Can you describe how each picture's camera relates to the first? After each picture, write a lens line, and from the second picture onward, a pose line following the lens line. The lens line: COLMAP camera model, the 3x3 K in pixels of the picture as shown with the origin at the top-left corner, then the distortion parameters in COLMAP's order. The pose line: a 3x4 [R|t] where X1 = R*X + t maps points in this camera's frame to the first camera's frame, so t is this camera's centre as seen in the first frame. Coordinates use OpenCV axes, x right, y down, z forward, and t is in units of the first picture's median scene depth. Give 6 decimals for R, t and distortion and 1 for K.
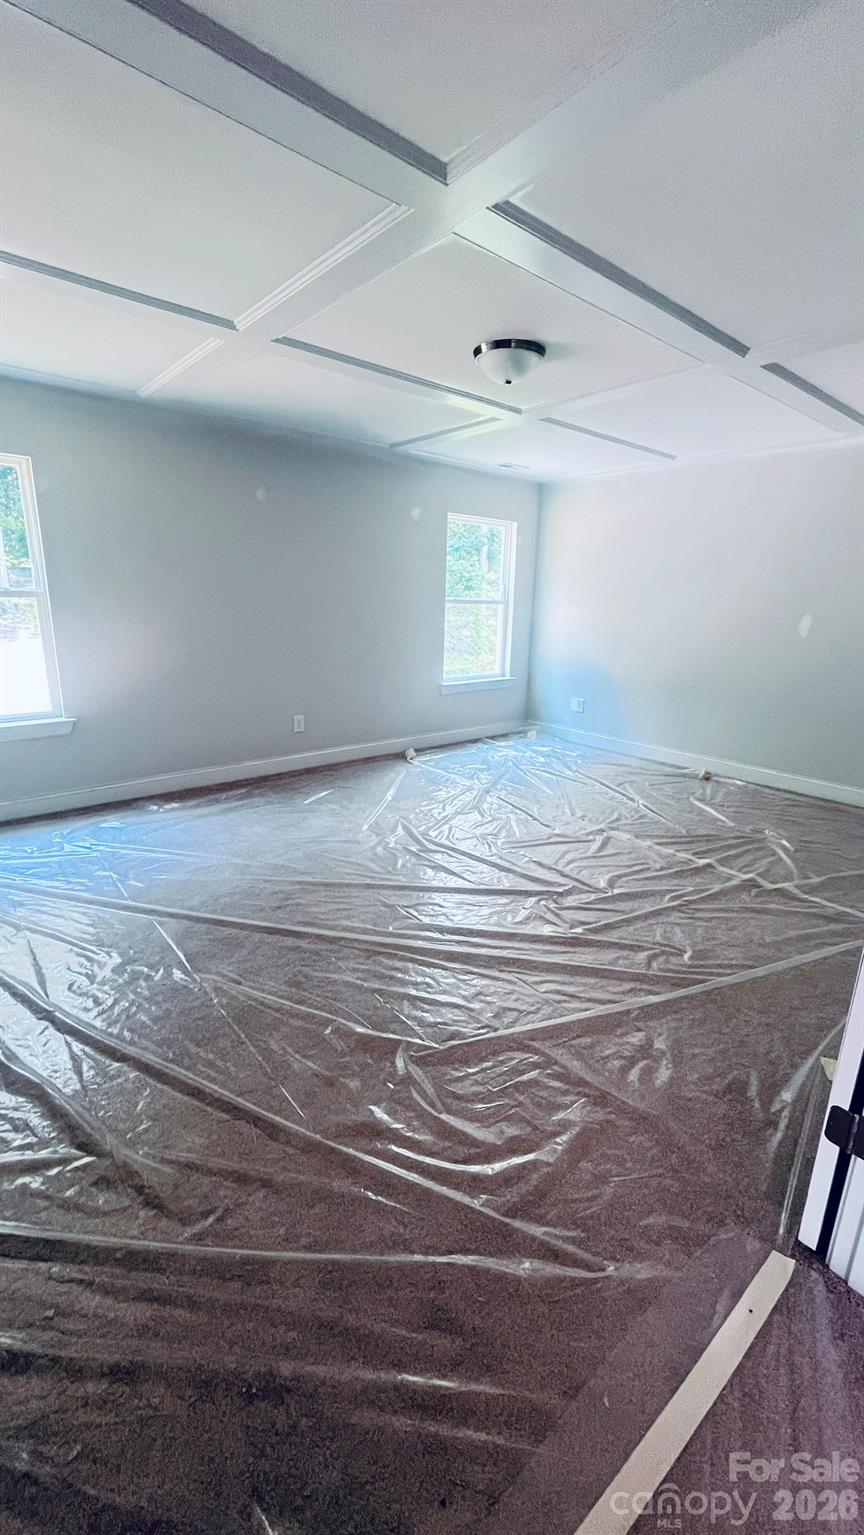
lens RADIAL K [[629.3, 0, 436.5], [0, 629.3, 765.7], [0, 0, 1]] dist [-0.000111, -0.000051]
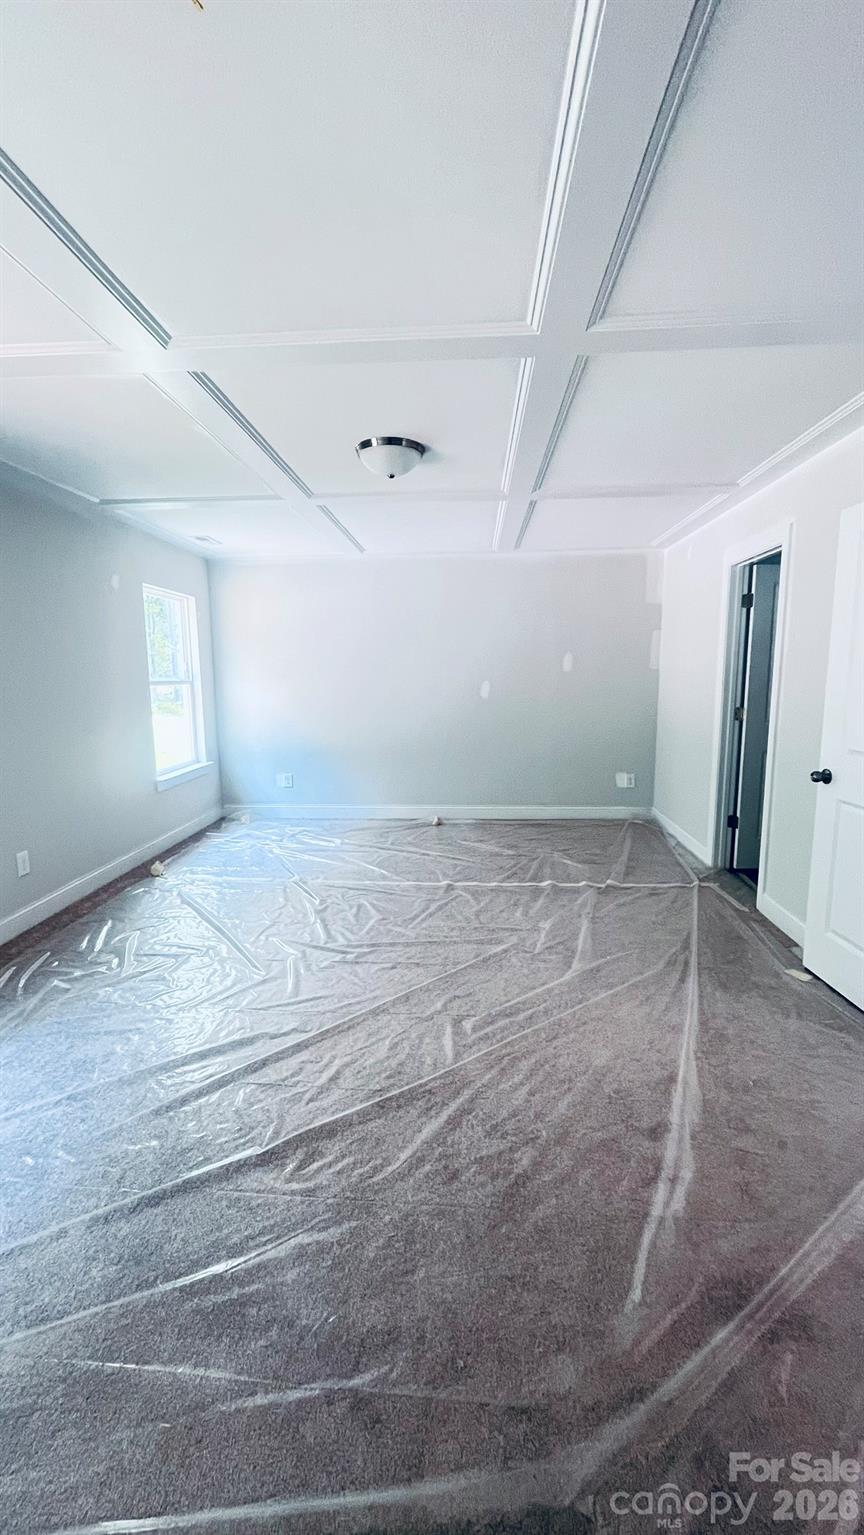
lens RADIAL K [[629.3, 0, 436.5], [0, 629.3, 765.7], [0, 0, 1]] dist [-0.000111, -0.000051]
pose [[0.695492, -0.135309, 0.705679, -0.343880], [0.210831, 0.977310, -0.020395, -0.056635], [-0.686907, 0.162964, 0.708238, 0.156393]]
